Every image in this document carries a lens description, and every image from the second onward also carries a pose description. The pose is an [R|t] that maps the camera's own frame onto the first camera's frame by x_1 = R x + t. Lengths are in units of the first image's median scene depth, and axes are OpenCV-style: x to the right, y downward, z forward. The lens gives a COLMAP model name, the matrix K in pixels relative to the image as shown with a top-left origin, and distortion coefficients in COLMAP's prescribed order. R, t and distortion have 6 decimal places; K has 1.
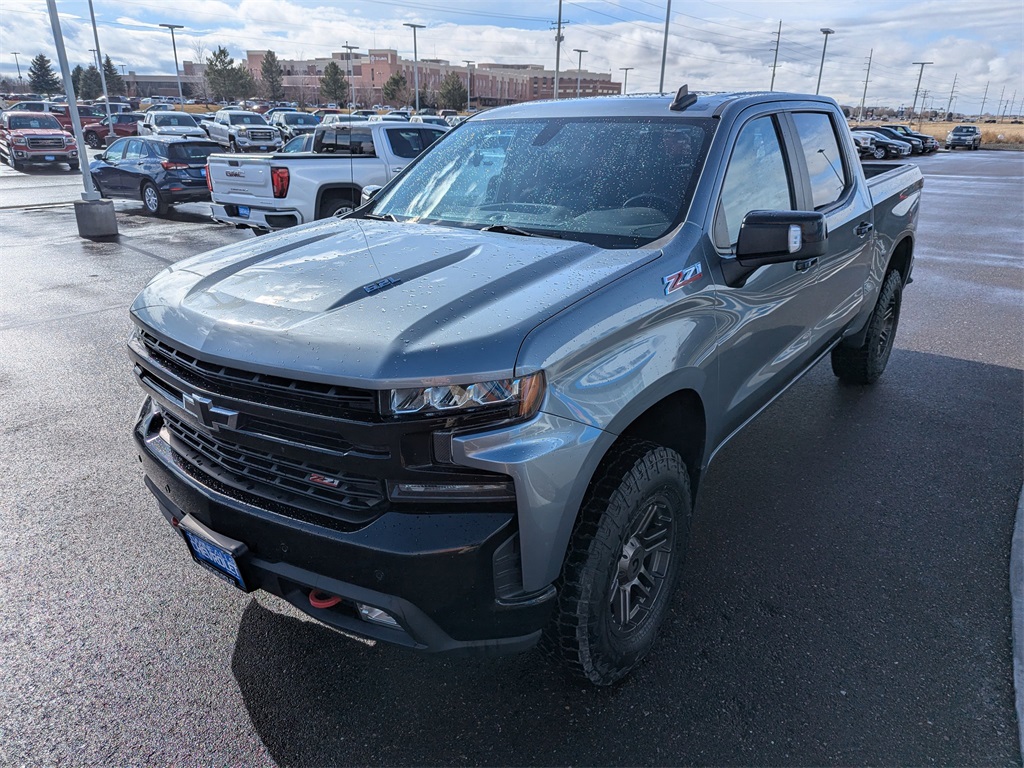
lens RADIAL K [[738.3, 0, 507.1], [0, 738.3, 382.8], [0, 0, 1]] dist [0.045246, -0.032024]
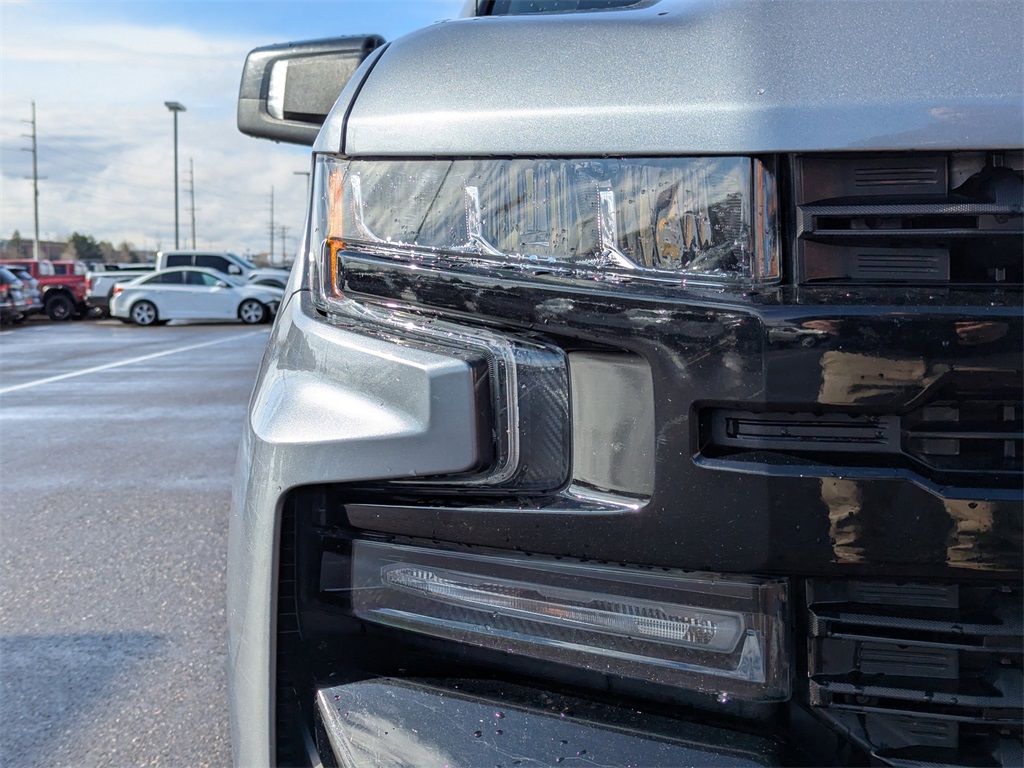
lens RADIAL K [[1478.2, 0, 512.0], [0, 1478.2, 384.0], [0, 0, 1]] dist [-0.012538, -0.042729]
pose [[0.790360, -0.047120, 0.610828, -0.152620], [0.209757, 0.957591, -0.197539, 0.003400], [-0.575615, 0.284253, 0.766725, 0.162214]]
